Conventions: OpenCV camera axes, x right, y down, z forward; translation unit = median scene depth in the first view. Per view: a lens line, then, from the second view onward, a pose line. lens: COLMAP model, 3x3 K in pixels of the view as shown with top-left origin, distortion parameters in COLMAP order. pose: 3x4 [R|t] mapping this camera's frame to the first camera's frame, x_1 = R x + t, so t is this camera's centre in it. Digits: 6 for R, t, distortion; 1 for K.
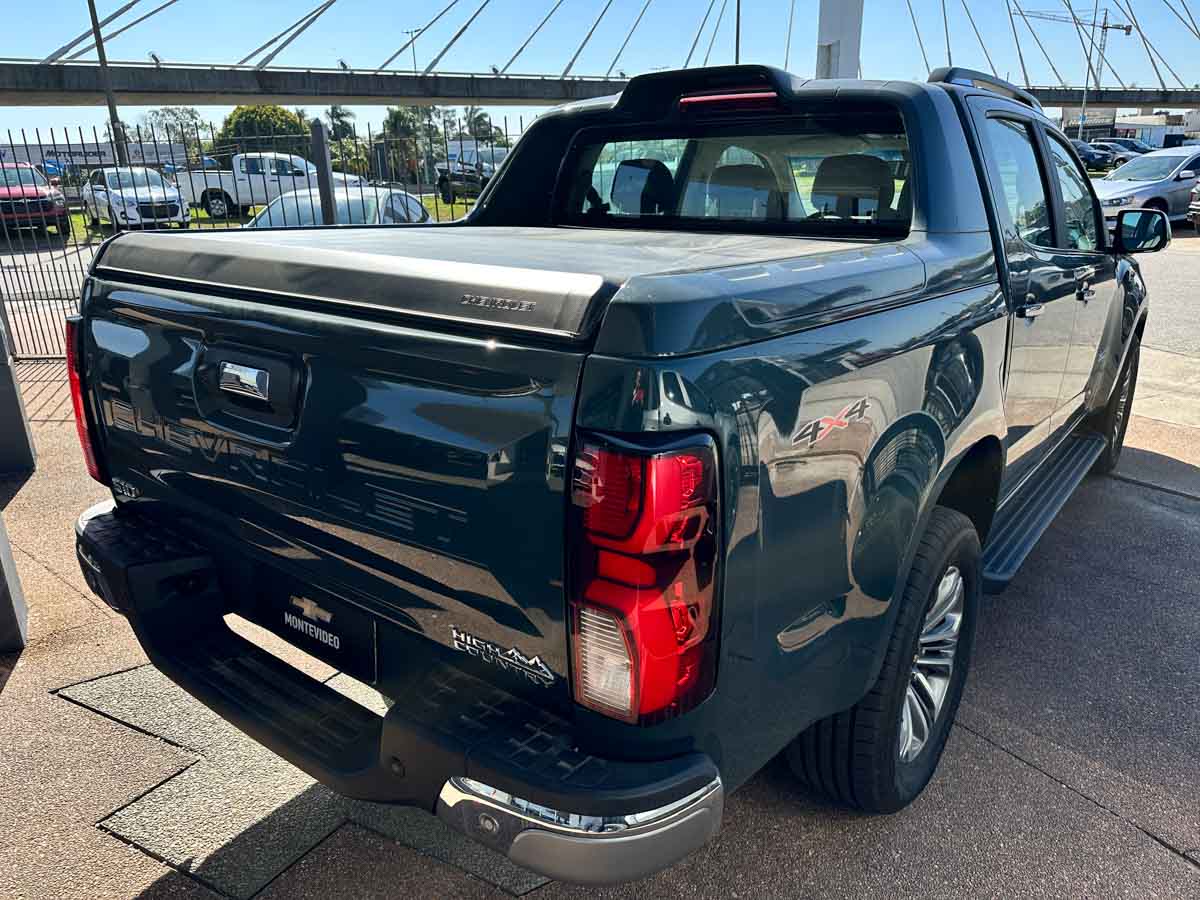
lens RADIAL K [[858.0, 0, 599.0], [0, 858.0, 448.0], [0, 0, 1]] dist [0.038700, -0.021718]
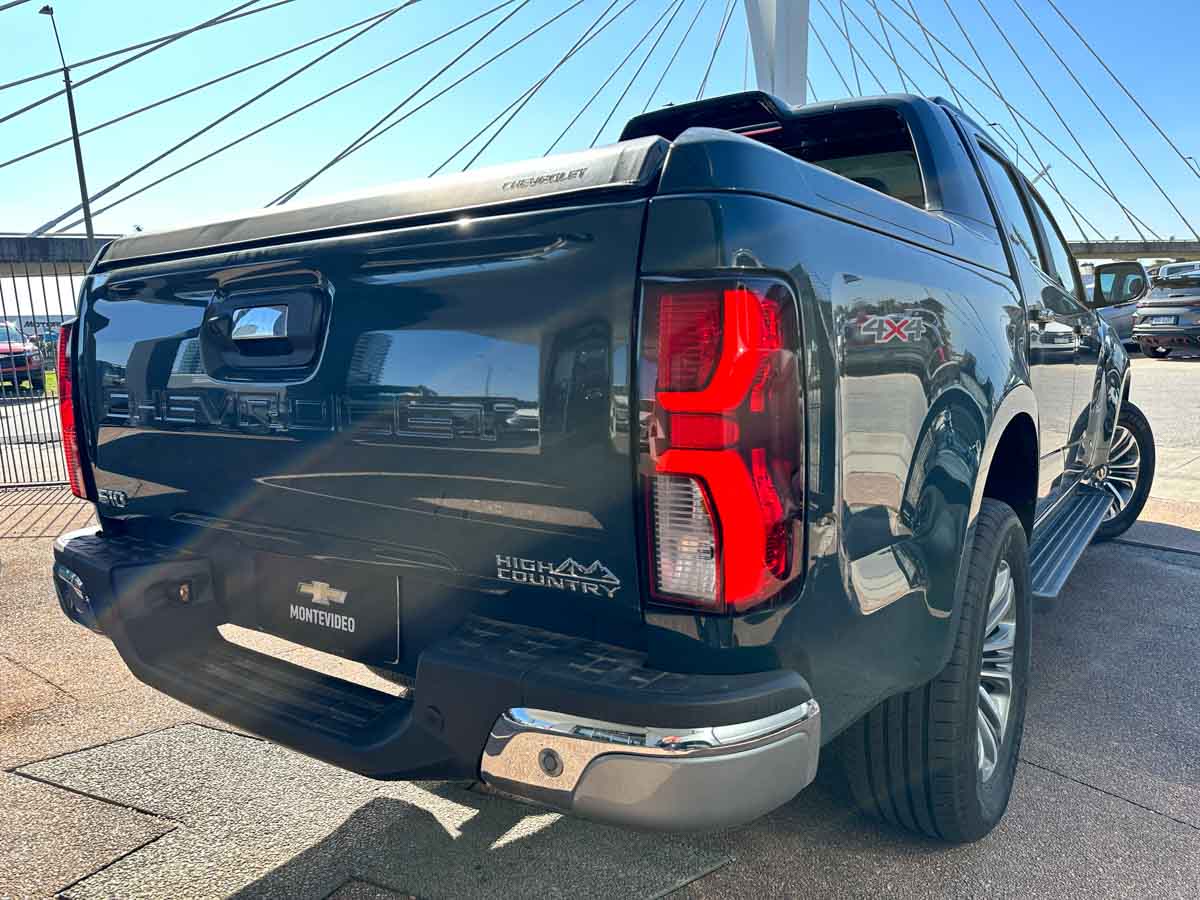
lens RADIAL K [[858.0, 0, 600.7], [0, 858.0, 448.9], [0, 0, 1]] dist [0.038700, -0.021718]
pose [[0.998768, -0.036300, 0.033841, -0.053259], [0.041564, 0.984439, -0.170739, 0.155427], [-0.027116, 0.171936, 0.984735, 0.065339]]
